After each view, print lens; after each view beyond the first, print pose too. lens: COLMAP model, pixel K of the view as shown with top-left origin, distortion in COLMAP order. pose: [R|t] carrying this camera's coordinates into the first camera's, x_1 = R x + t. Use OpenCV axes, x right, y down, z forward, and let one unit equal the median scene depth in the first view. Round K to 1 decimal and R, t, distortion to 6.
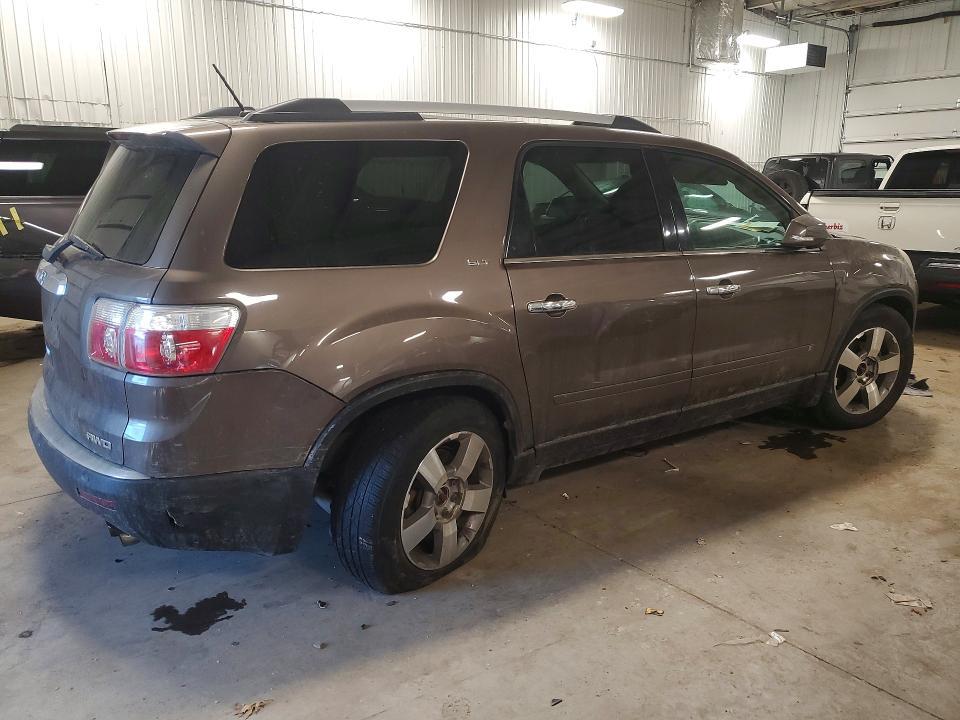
lens RADIAL K [[762.9, 0, 478.4], [0, 762.9, 355.1], [0, 0, 1]] dist [0.028681, -0.001150]
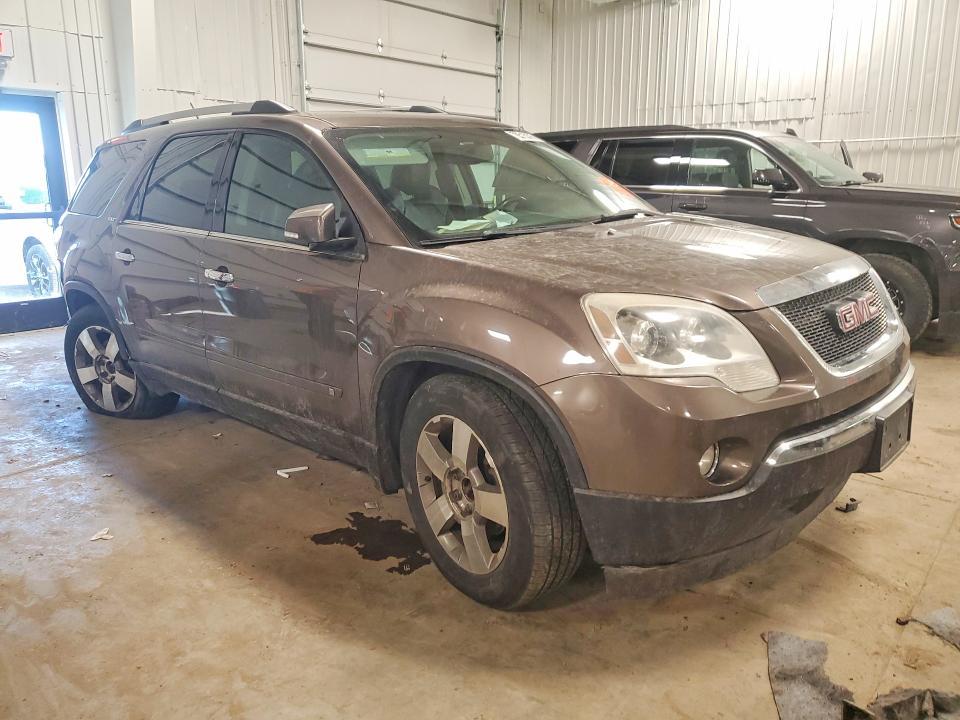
lens RADIAL K [[762.9, 0, 478.6], [0, 762.9, 356.0], [0, 0, 1]] dist [0.028681, -0.001150]
pose [[0.191212, 0.224045, -0.955637, 1.100244], [-0.222139, 0.958218, 0.180202, -0.197563], [0.956082, 0.177827, 0.232992, 0.925059]]
